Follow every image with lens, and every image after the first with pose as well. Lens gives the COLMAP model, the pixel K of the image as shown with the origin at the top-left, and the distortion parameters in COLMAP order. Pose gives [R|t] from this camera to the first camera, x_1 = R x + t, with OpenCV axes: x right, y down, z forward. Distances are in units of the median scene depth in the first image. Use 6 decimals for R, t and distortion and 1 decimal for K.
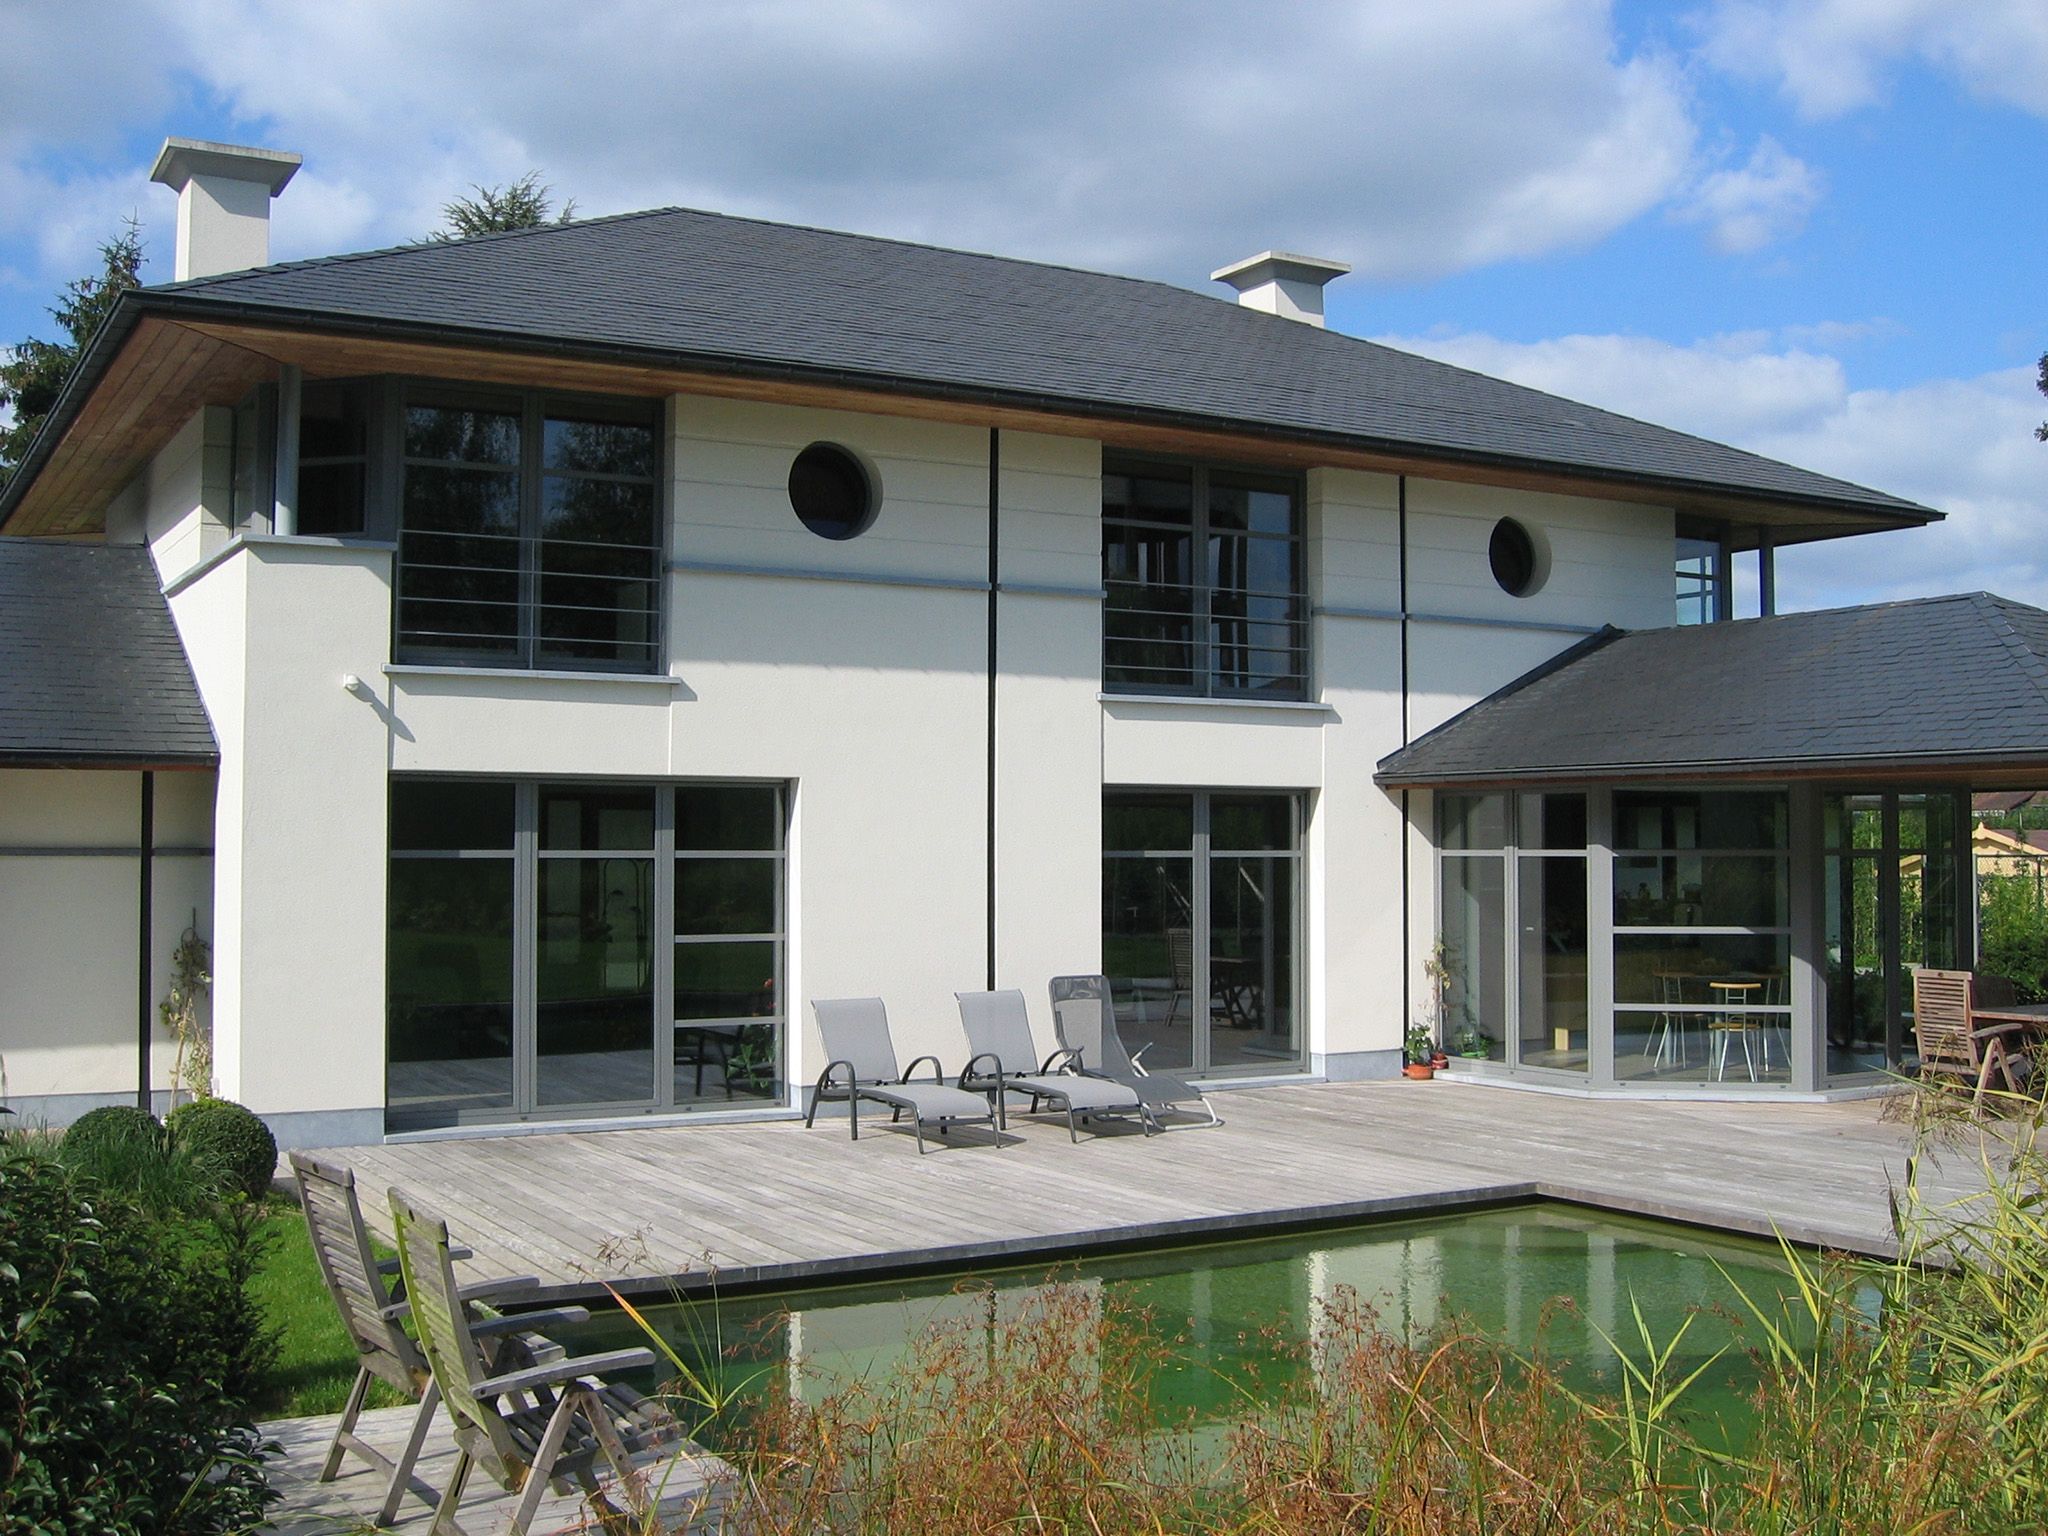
lens RADIAL K [[2120.5, 0, 1024.0], [0, 2120.5, 768.0], [0, 0, 1]] dist [-0.011464, -0.008292]
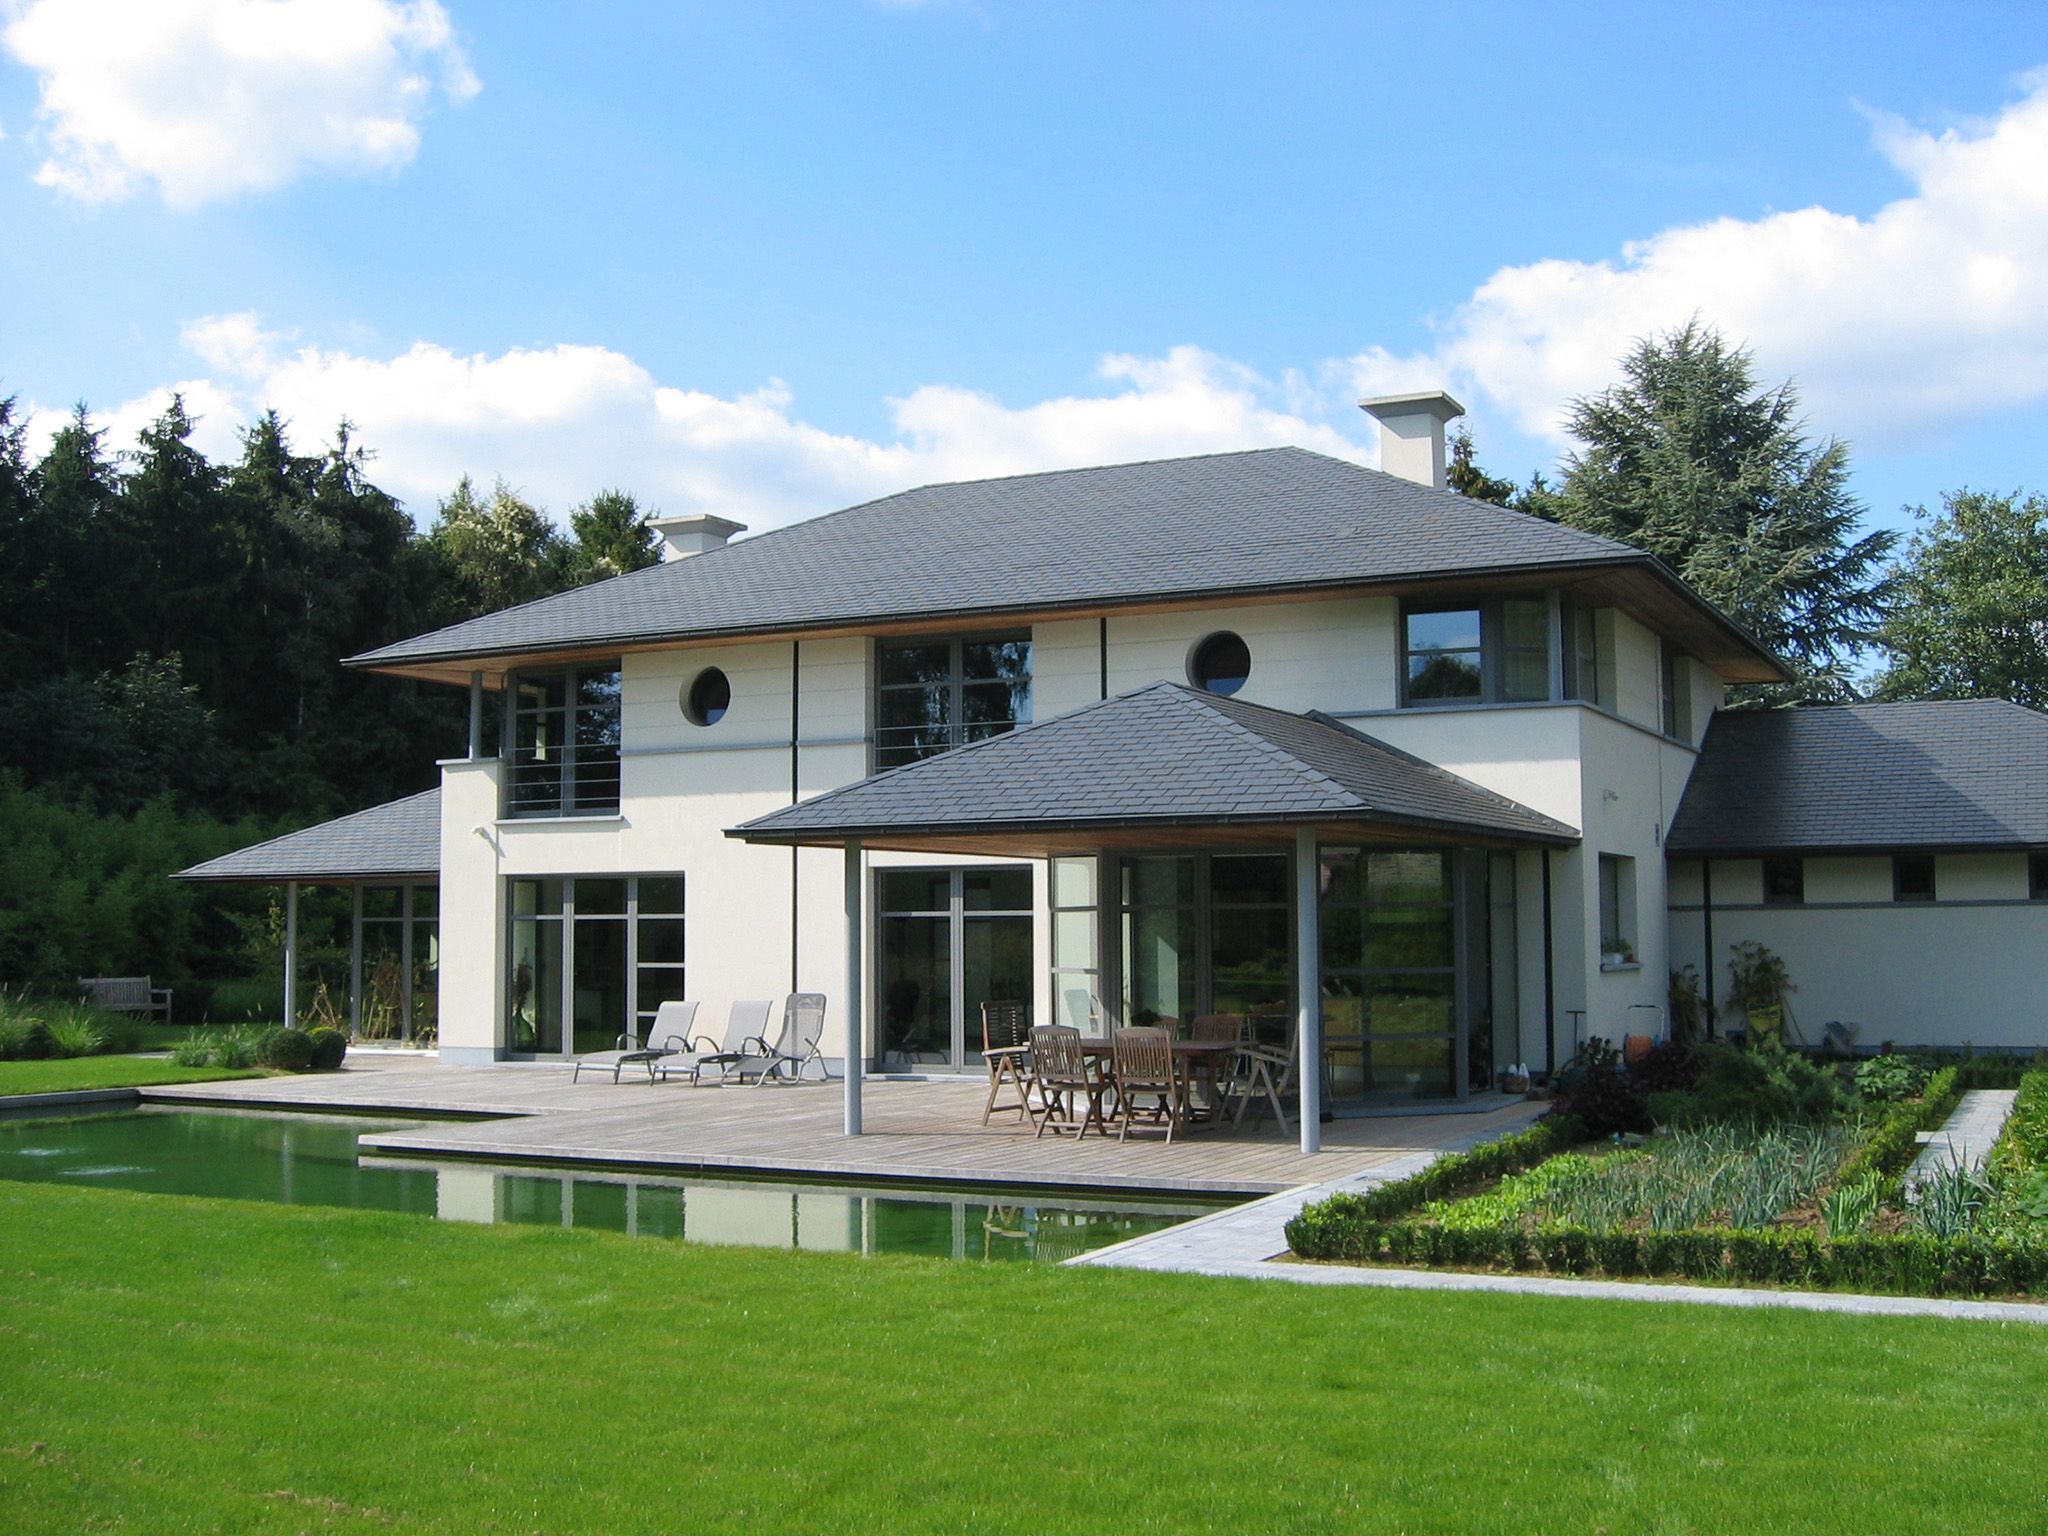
lens RADIAL K [[2120.5, 0, 1024.0], [0, 2120.5, 768.0], [0, 0, 1]] dist [-0.011464, -0.008292]
pose [[0.545929, -0.062305, -0.835511, 1.348994], [0.042193, 0.998010, -0.046854, 0.012656], [0.836768, -0.009674, 0.547472, 0.281676]]
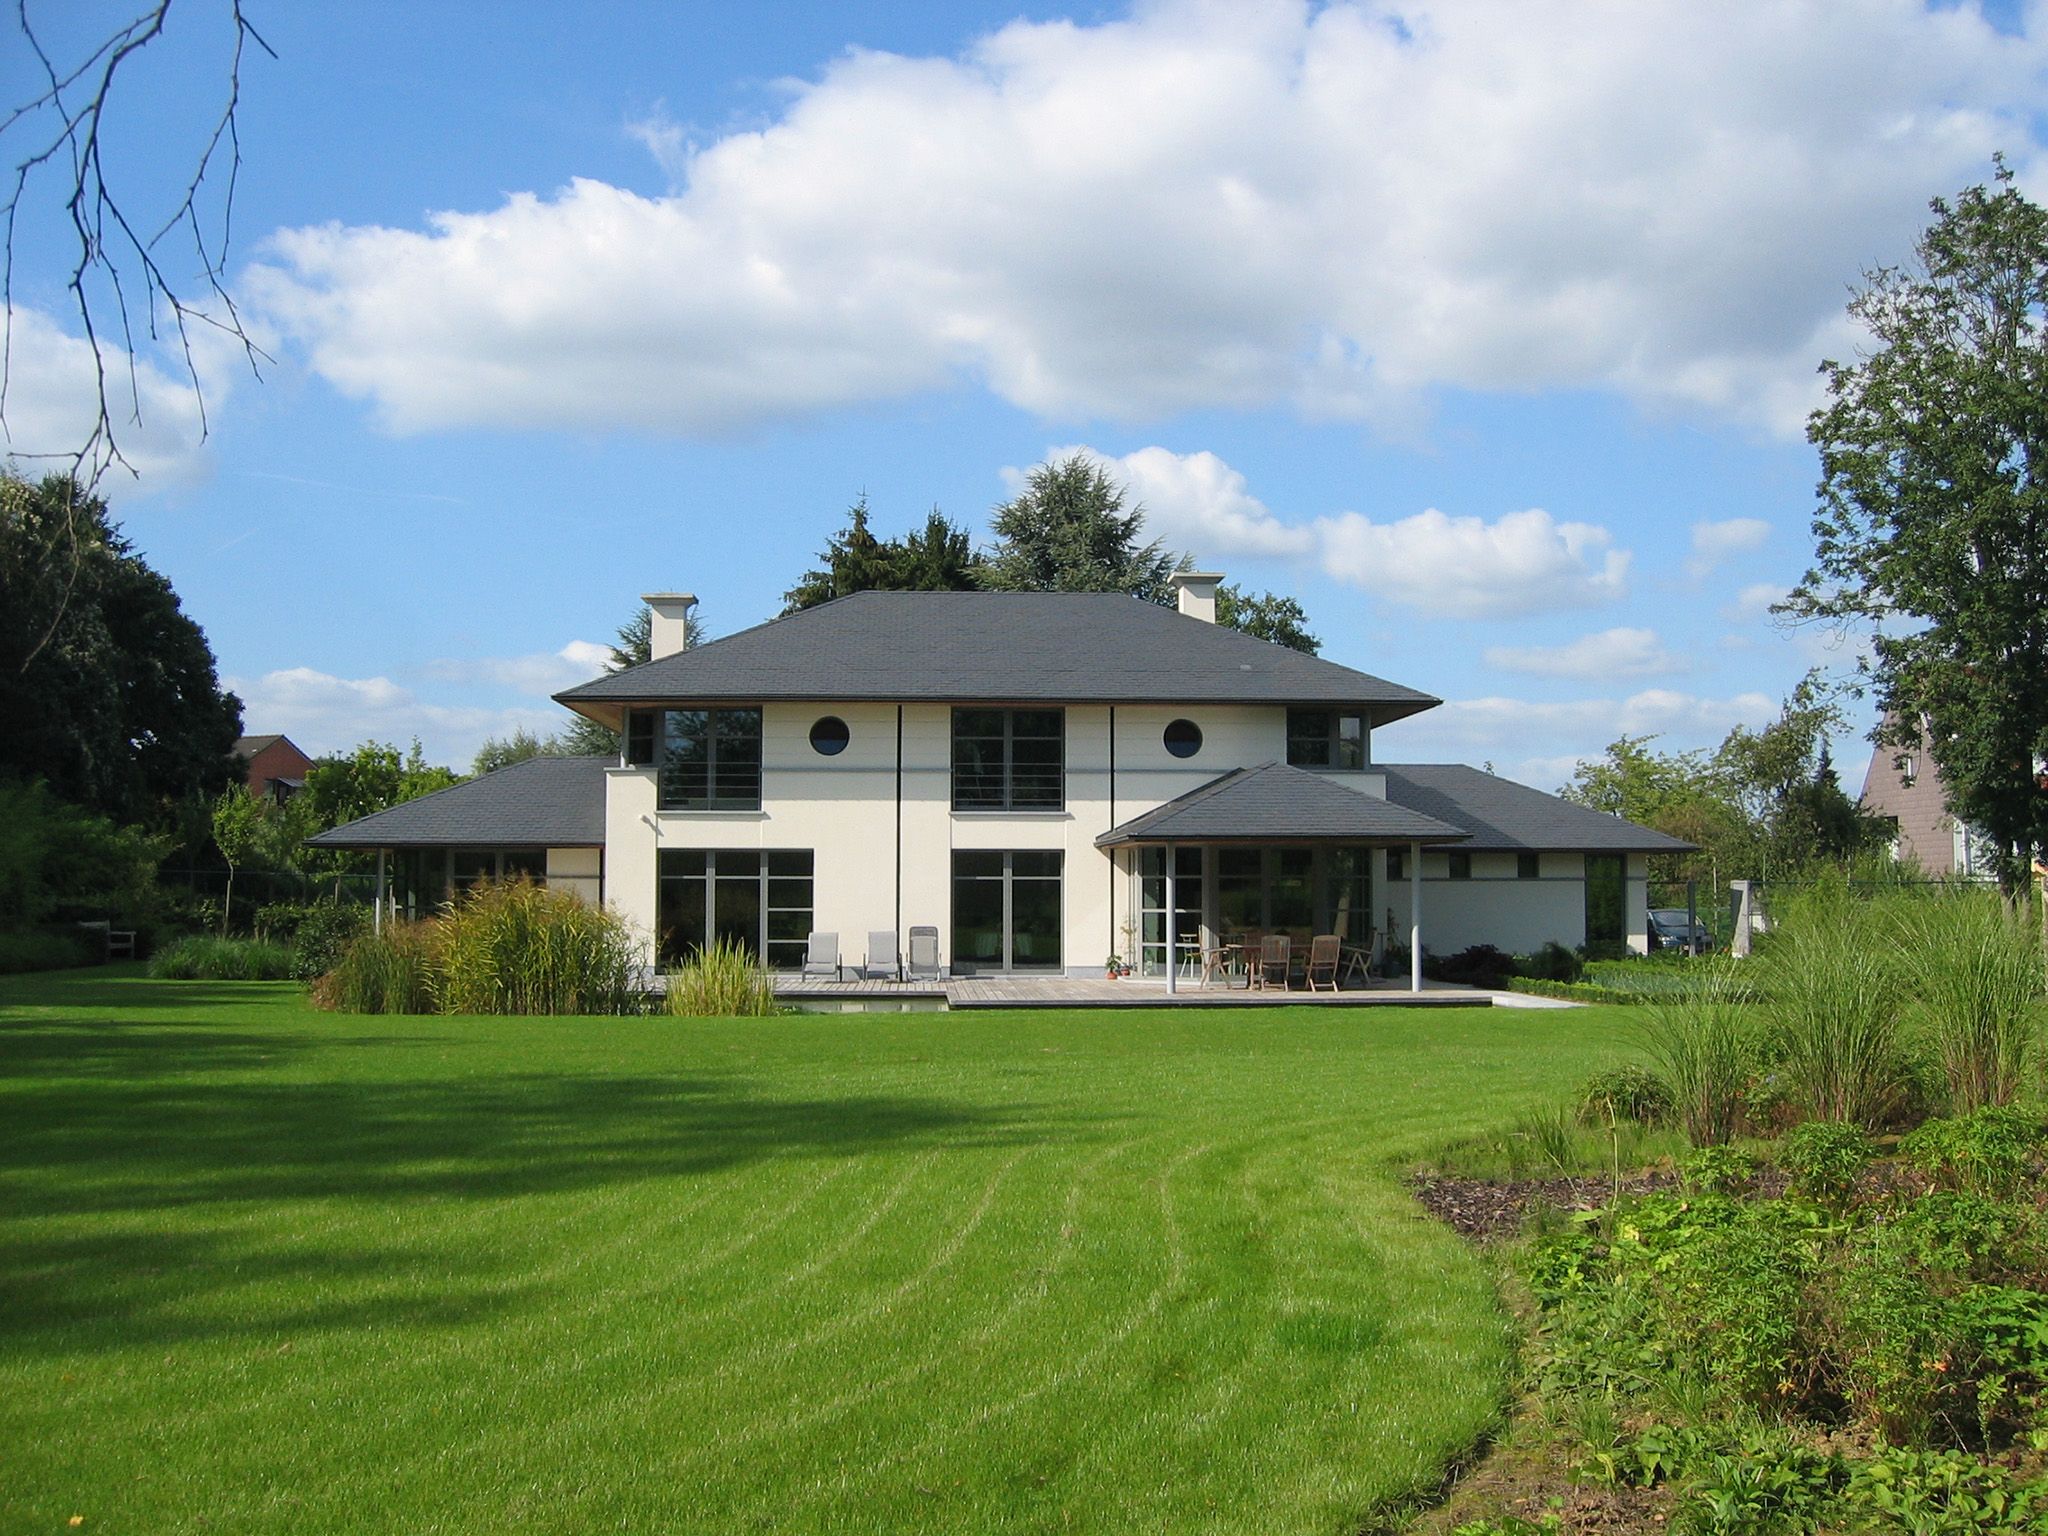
lens RADIAL K [[2149.3, 0, 1024.0], [0, 2149.3, 768.0], [0, 0, 1]] dist [-0.004120, -0.438353]
pose [[0.881843, -0.022562, -0.471002, 1.261971], [0.016327, 0.999717, -0.017320, -0.040649], [0.471260, 0.007583, 0.881962, -1.109310]]
